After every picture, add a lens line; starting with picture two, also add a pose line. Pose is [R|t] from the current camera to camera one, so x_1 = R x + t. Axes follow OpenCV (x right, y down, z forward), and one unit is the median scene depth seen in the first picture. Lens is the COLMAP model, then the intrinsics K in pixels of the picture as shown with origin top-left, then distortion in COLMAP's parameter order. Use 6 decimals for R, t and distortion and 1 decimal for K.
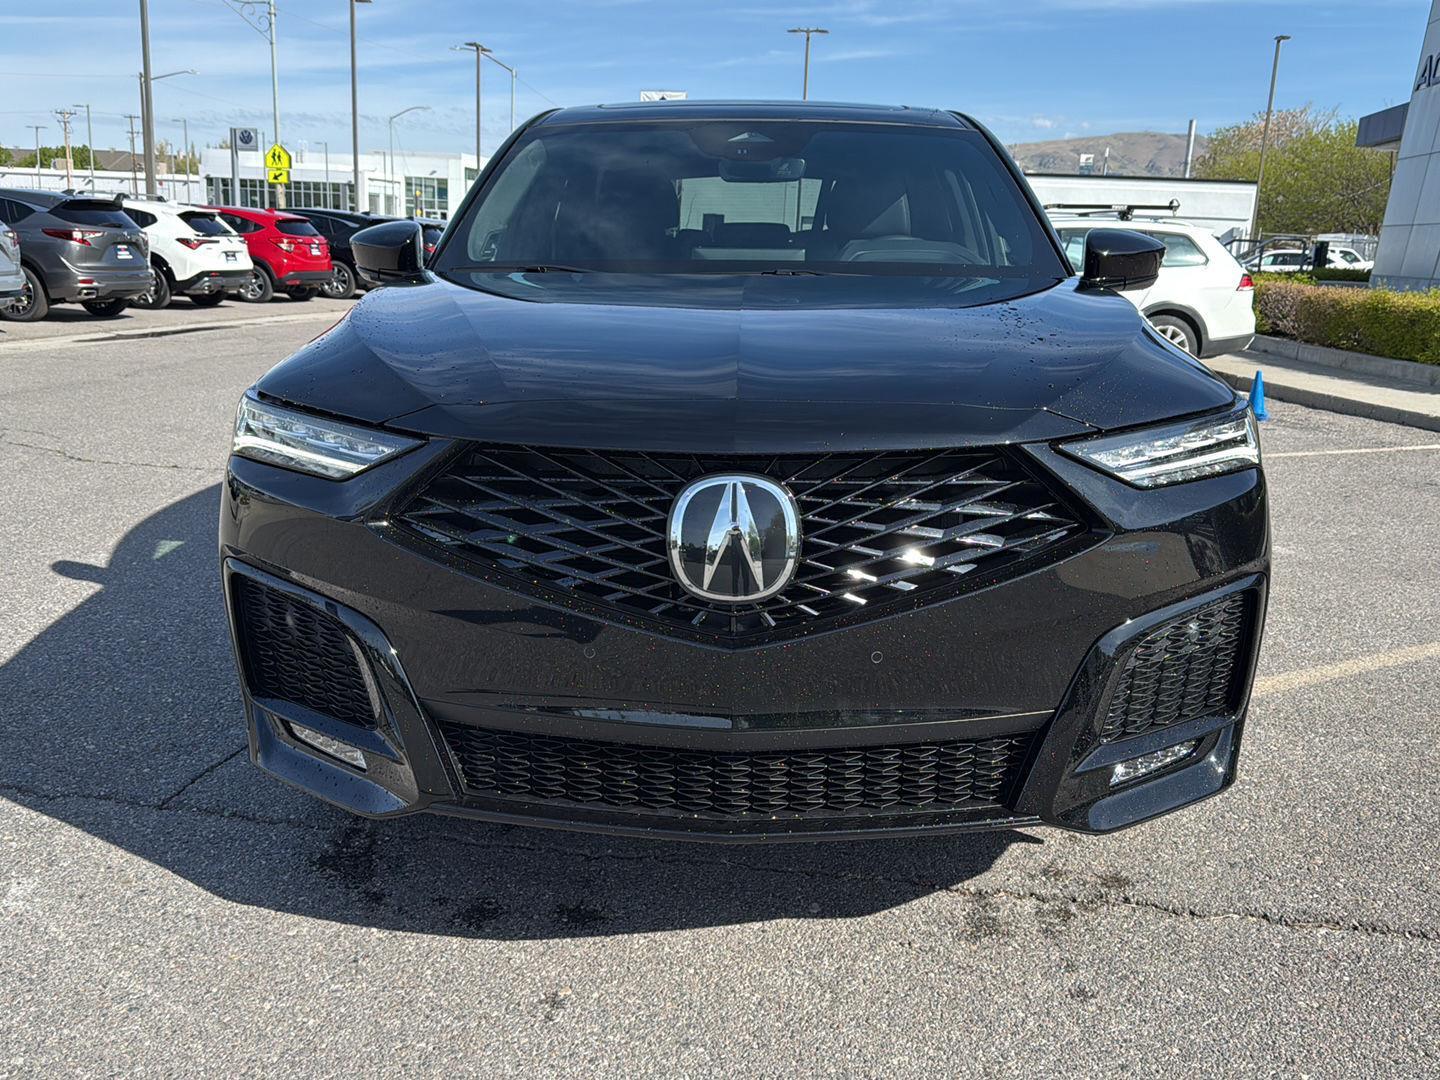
lens RADIAL K [[1302.9, 0, 720.0], [0, 1302.9, 540.0], [0, 0, 1]] dist [0.095214, -0.173757]
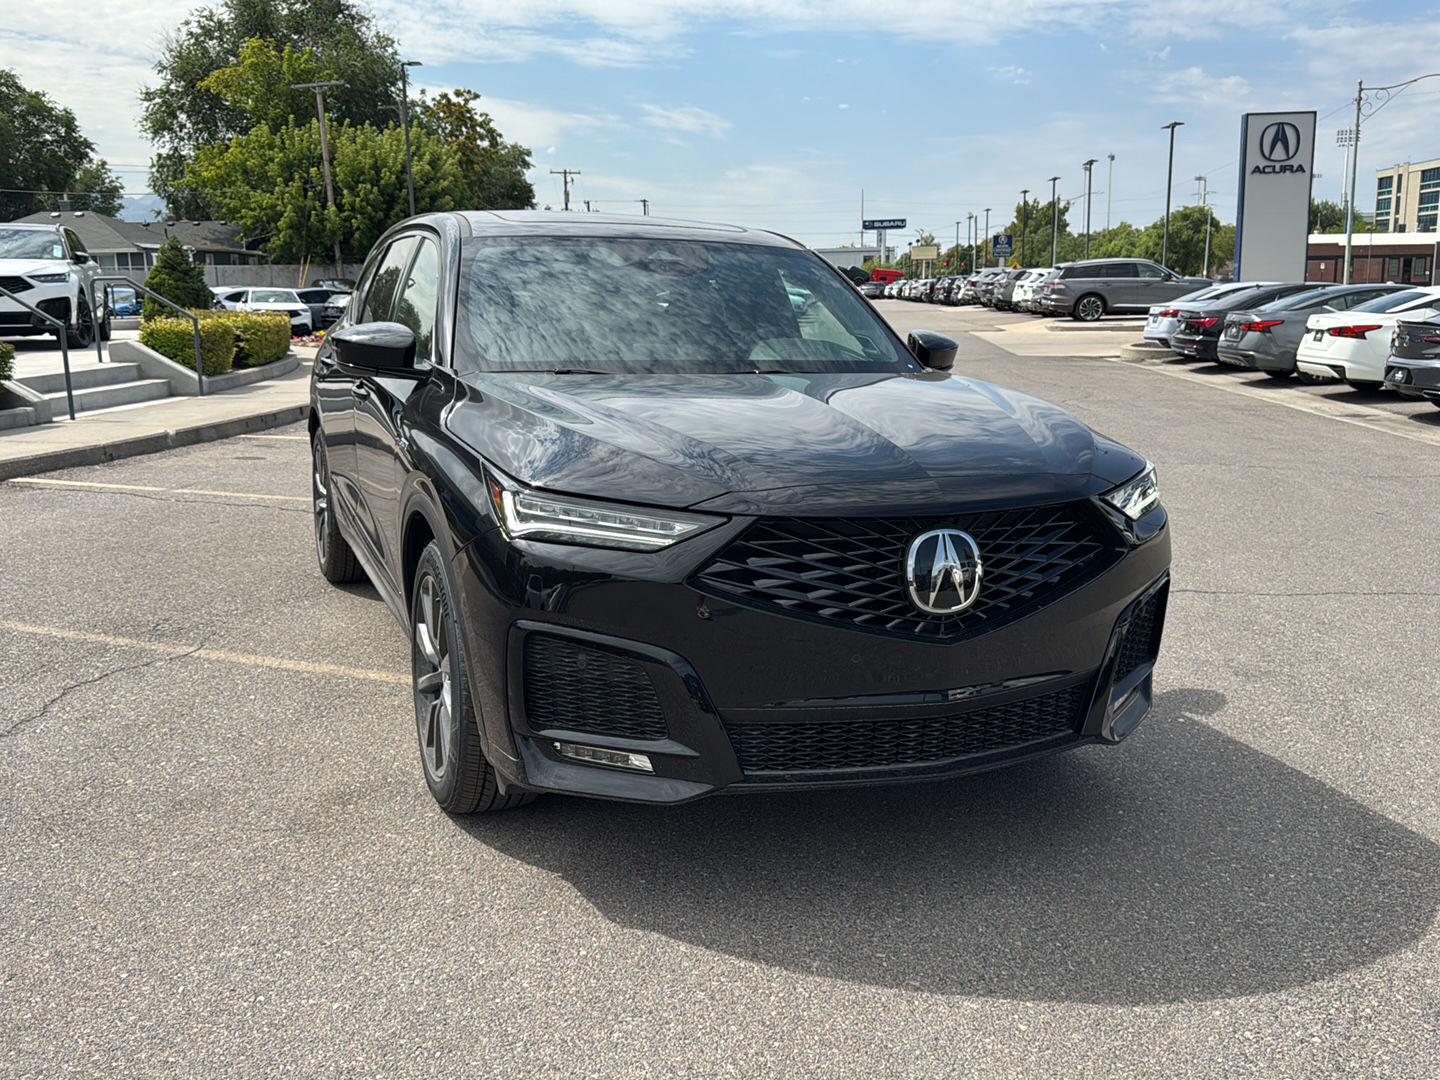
lens RADIAL K [[1302.9, 0, 720.0], [0, 1302.9, 540.0], [0, 0, 1]] dist [0.095214, -0.173757]
pose [[0.914865, -0.070886, 0.397489, -0.828549], [0.080997, 0.996677, -0.008682, -0.043908], [-0.395553, 0.040139, 0.917566, -0.295332]]
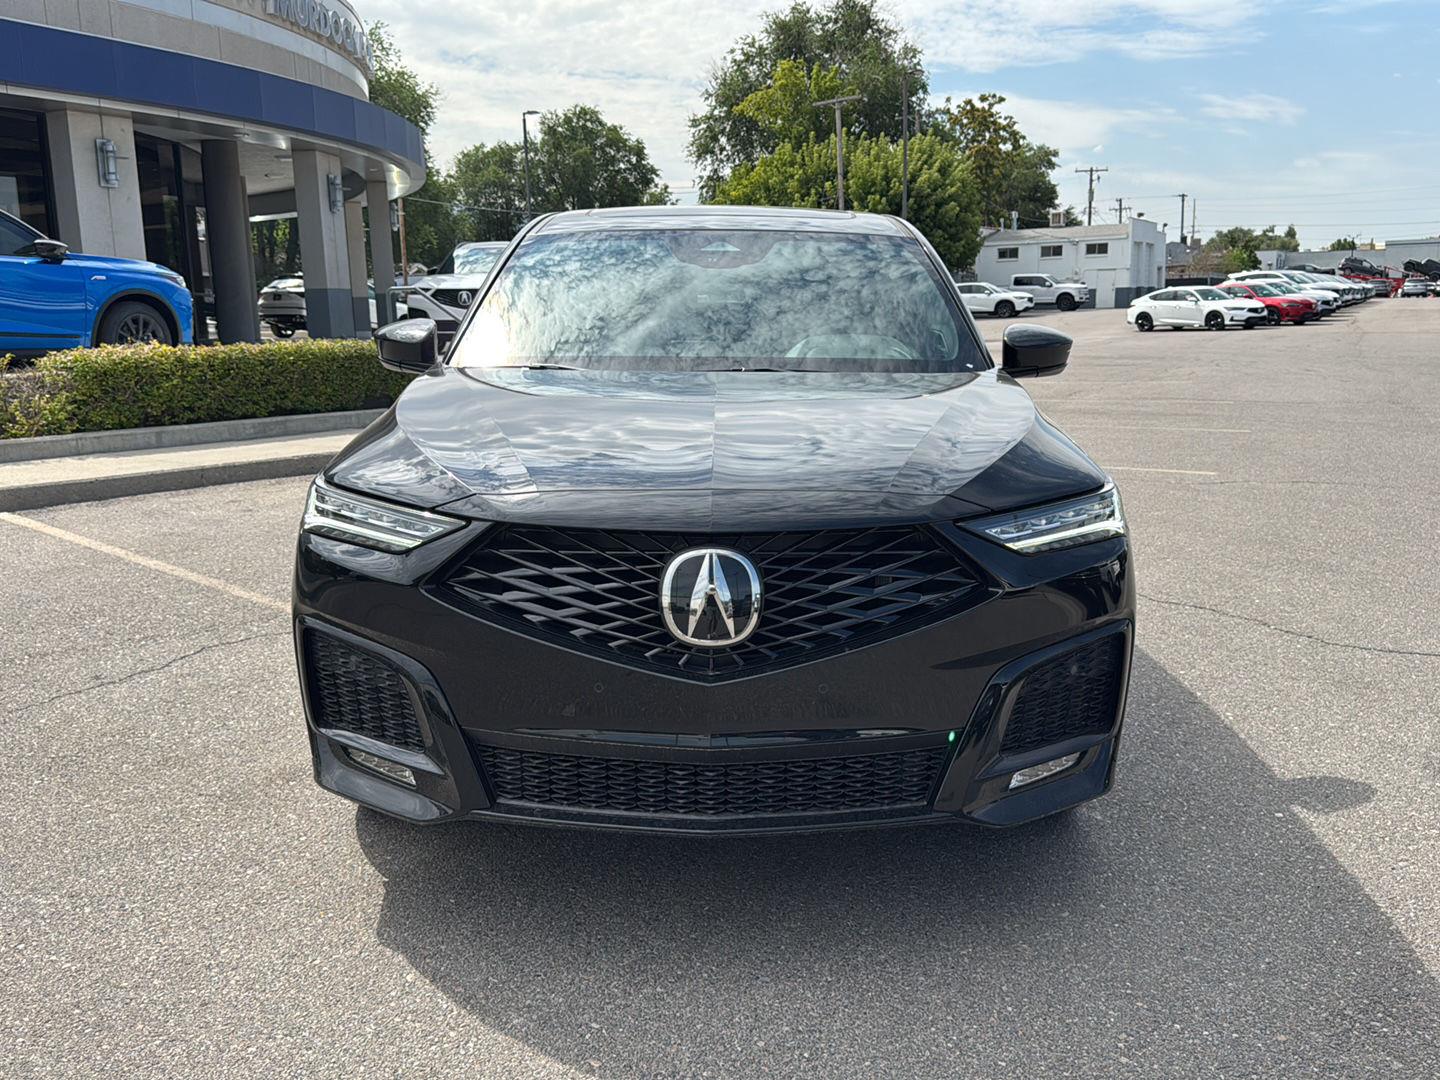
lens RADIAL K [[1281.2, 0, 722.9], [0, 1281.2, 551.5], [0, 0, 1]] dist [0.182715, -0.358944]
pose [[0.999753, -0.010601, 0.019519, -0.002290], [0.011015, 0.999714, -0.021235, -0.019210], [-0.019288, 0.021445, 0.999584, -0.269665]]
